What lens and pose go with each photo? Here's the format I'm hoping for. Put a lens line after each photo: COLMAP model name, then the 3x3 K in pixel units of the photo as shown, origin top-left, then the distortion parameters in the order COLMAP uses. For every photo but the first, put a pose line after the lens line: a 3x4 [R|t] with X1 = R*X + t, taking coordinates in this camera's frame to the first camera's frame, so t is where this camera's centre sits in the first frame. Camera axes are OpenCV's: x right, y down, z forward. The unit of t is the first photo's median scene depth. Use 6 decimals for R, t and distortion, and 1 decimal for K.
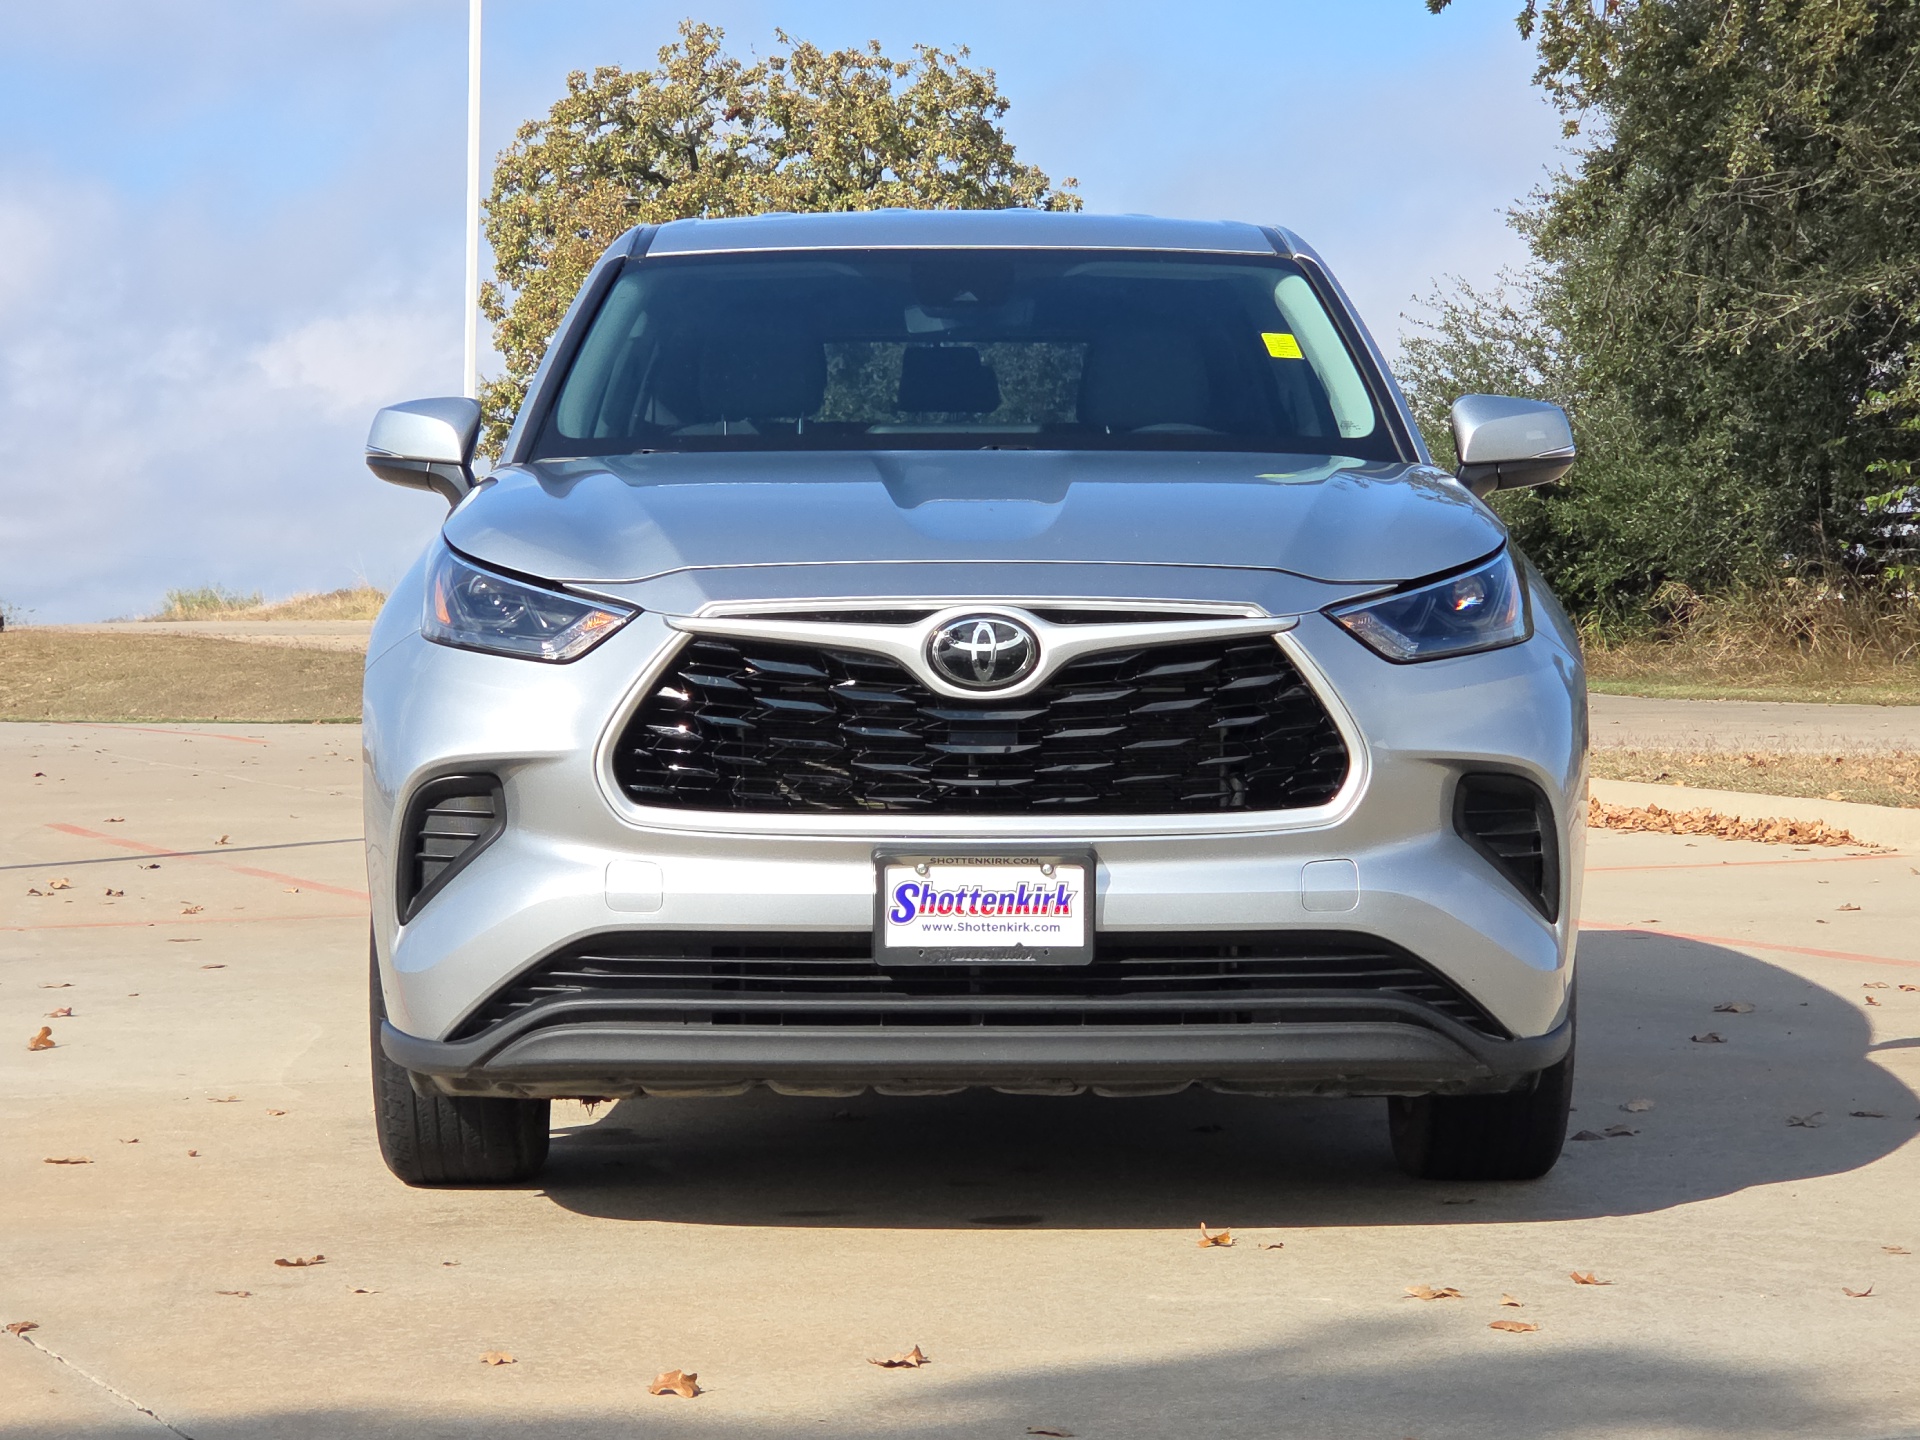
lens RADIAL K [[4582.5, 0, 959.4], [0, 4582.5, 709.1], [0, 0, 1]] dist [-0.476382, 0.000000]
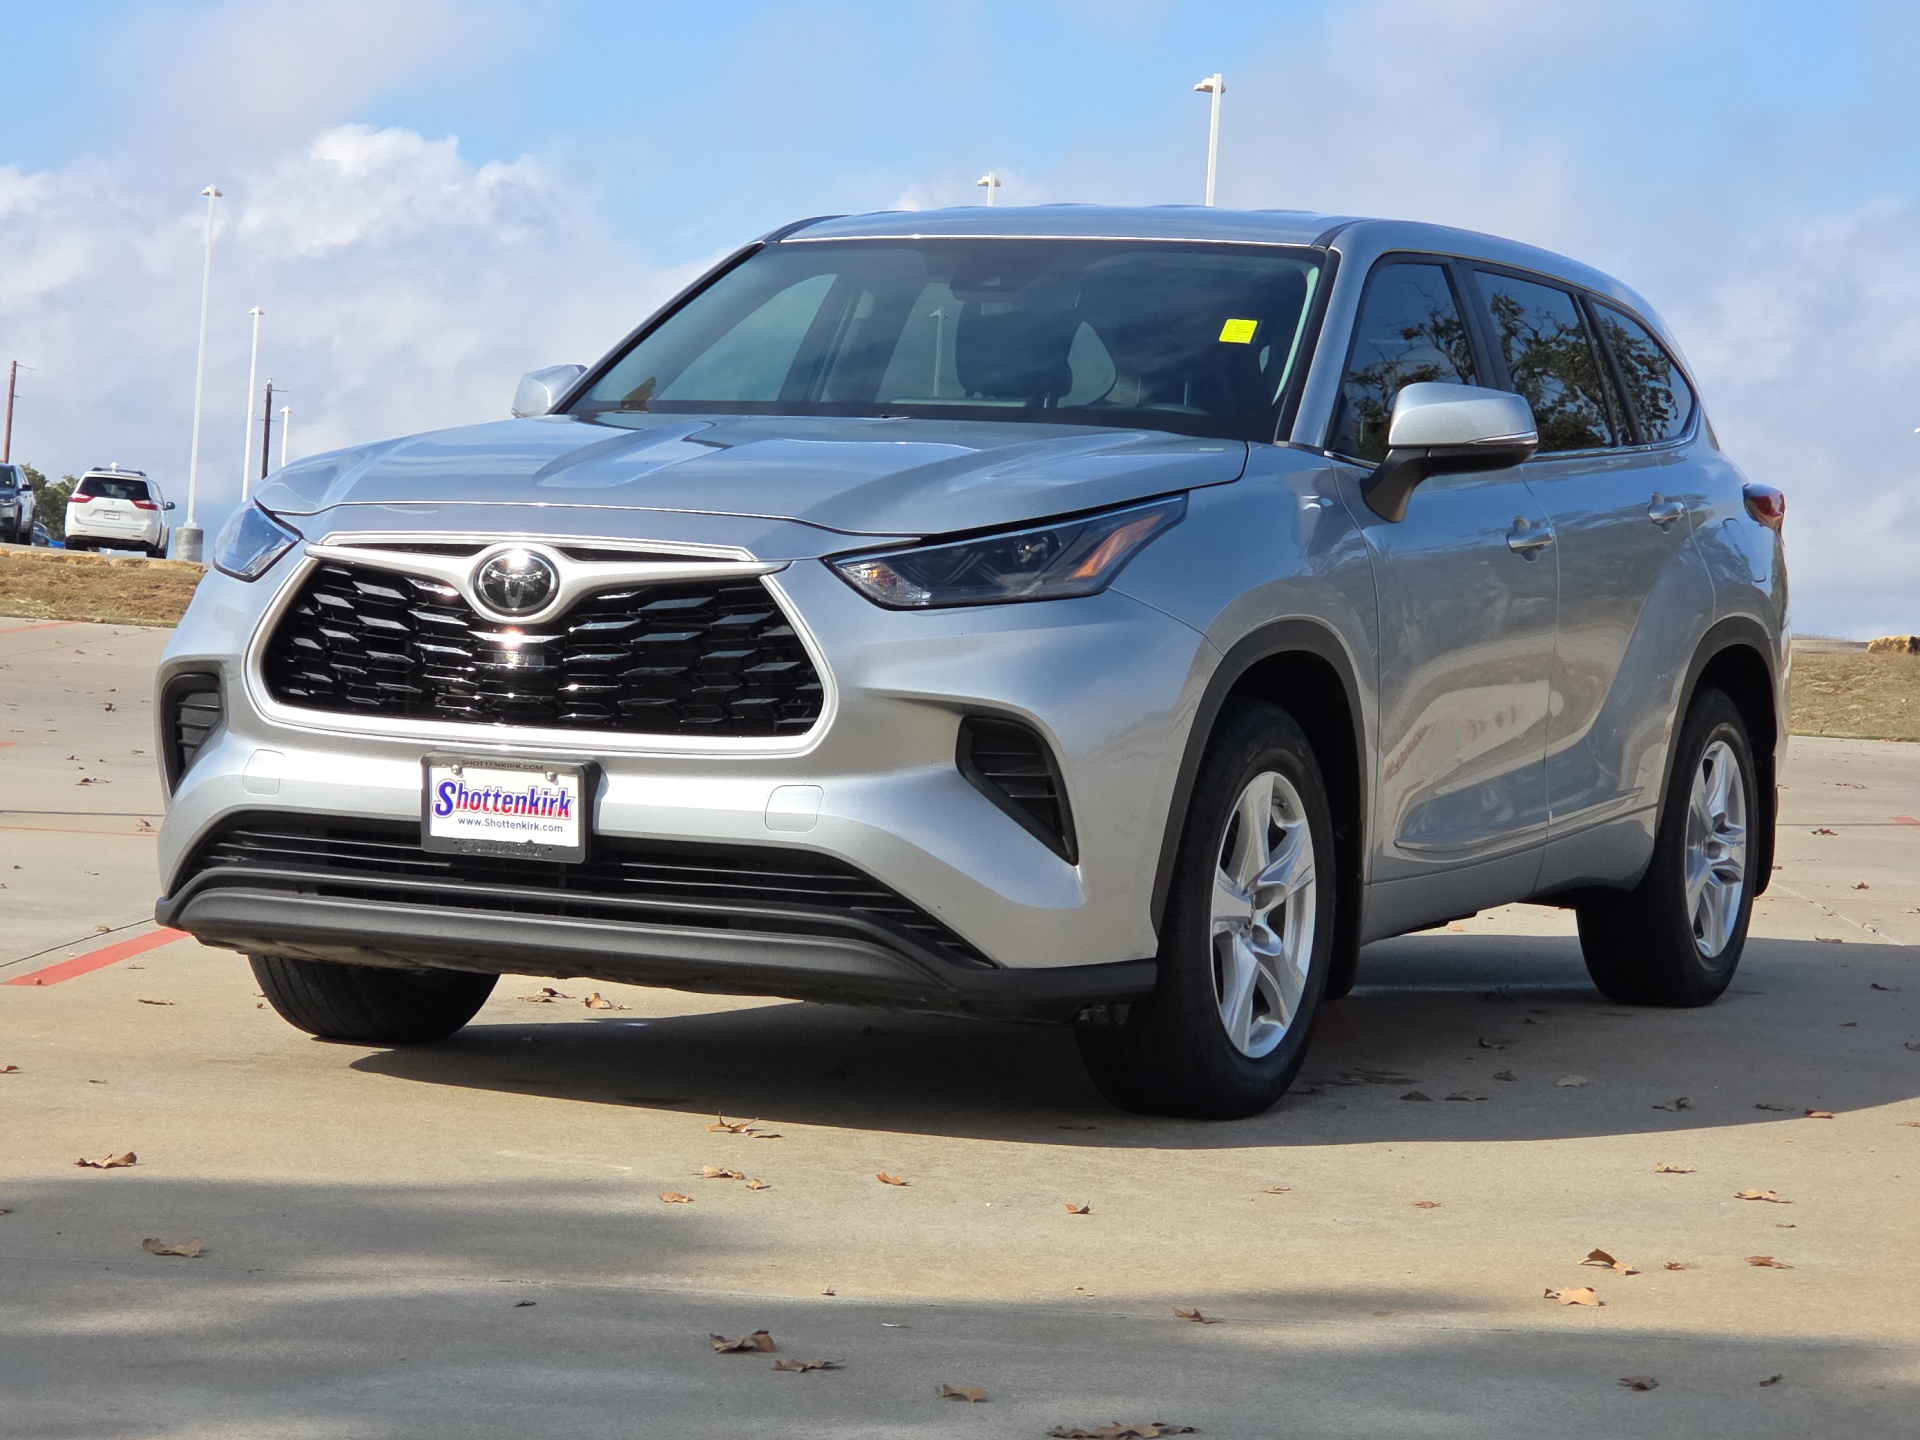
lens RADIAL K [[4582.5, 0, 960.4], [0, 4582.5, 723.0], [0, 0, 1]] dist [-0.476382, 0.000000]
pose [[0.901733, 0.051953, -0.429160, 0.591963], [-0.053954, 0.998515, 0.007512, 0.007954], [0.428913, 0.016381, 0.903197, 0.025696]]
